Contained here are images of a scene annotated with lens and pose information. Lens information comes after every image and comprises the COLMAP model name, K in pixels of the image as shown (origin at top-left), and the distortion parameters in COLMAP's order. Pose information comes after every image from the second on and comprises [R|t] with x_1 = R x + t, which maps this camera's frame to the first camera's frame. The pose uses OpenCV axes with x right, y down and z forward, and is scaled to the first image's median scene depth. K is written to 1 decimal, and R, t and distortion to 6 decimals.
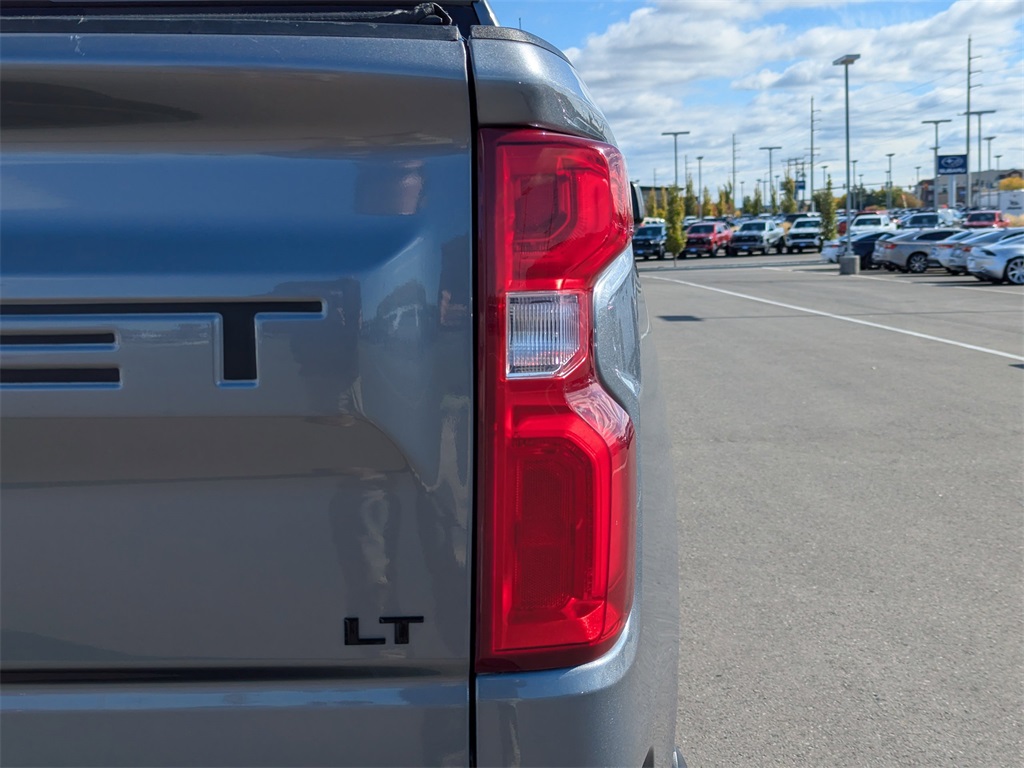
lens RADIAL K [[1467.0, 0, 512.0], [0, 1467.0, 384.0], [0, 0, 1]] dist [0.030818, 0.010461]
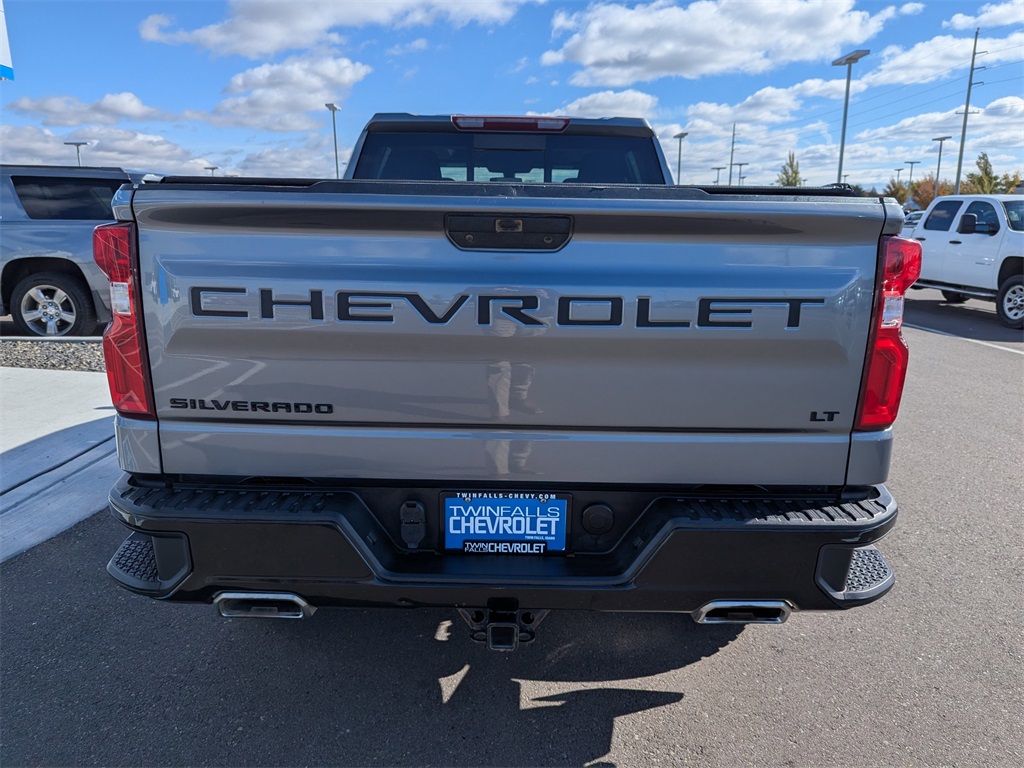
lens RADIAL K [[725.8, 0, 512.0], [0, 725.8, 384.0], [0, 0, 1]] dist [0.039861, -0.028962]
pose [[0.998884, 0.018809, 0.043319, -0.684869], [-0.023989, 0.992195, 0.122366, -0.045282], [-0.040679, -0.123268, 0.991539, -0.319485]]
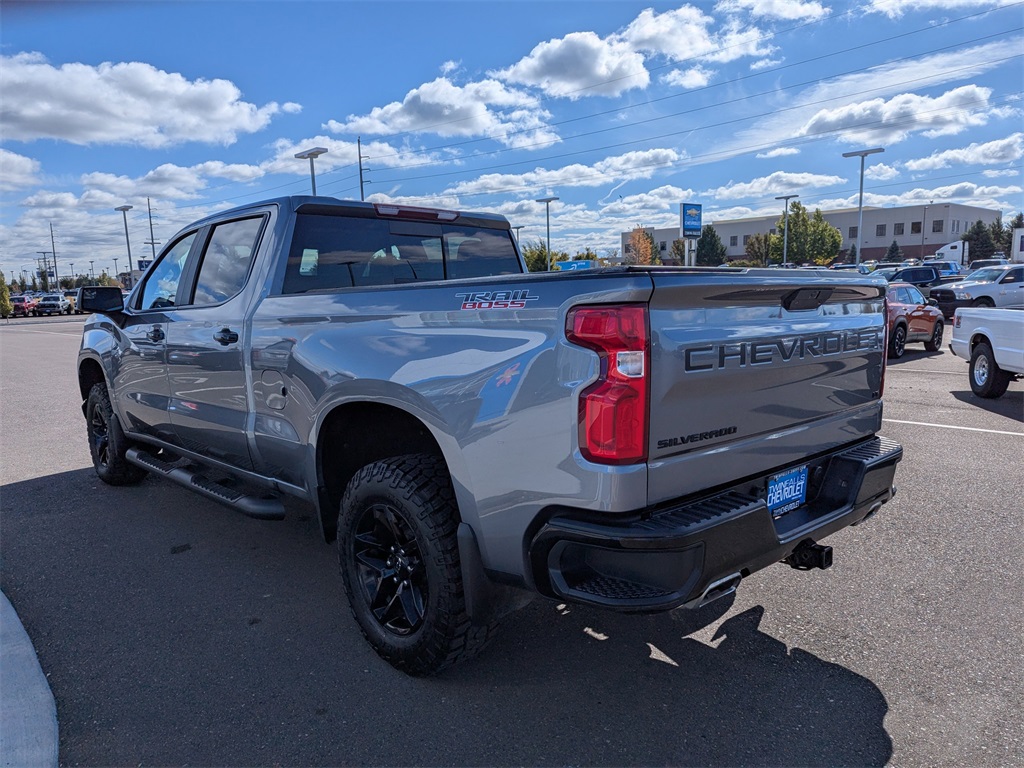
lens RADIAL K [[732.3, 0, 512.1], [0, 732.3, 407.1], [0, 0, 1]] dist [0.072544, -0.075248]
pose [[0.701844, -0.100130, 0.705258, -2.562242], [0.072586, 0.994971, 0.069028, -0.056717], [-0.708623, 0.002745, 0.705582, 0.063842]]
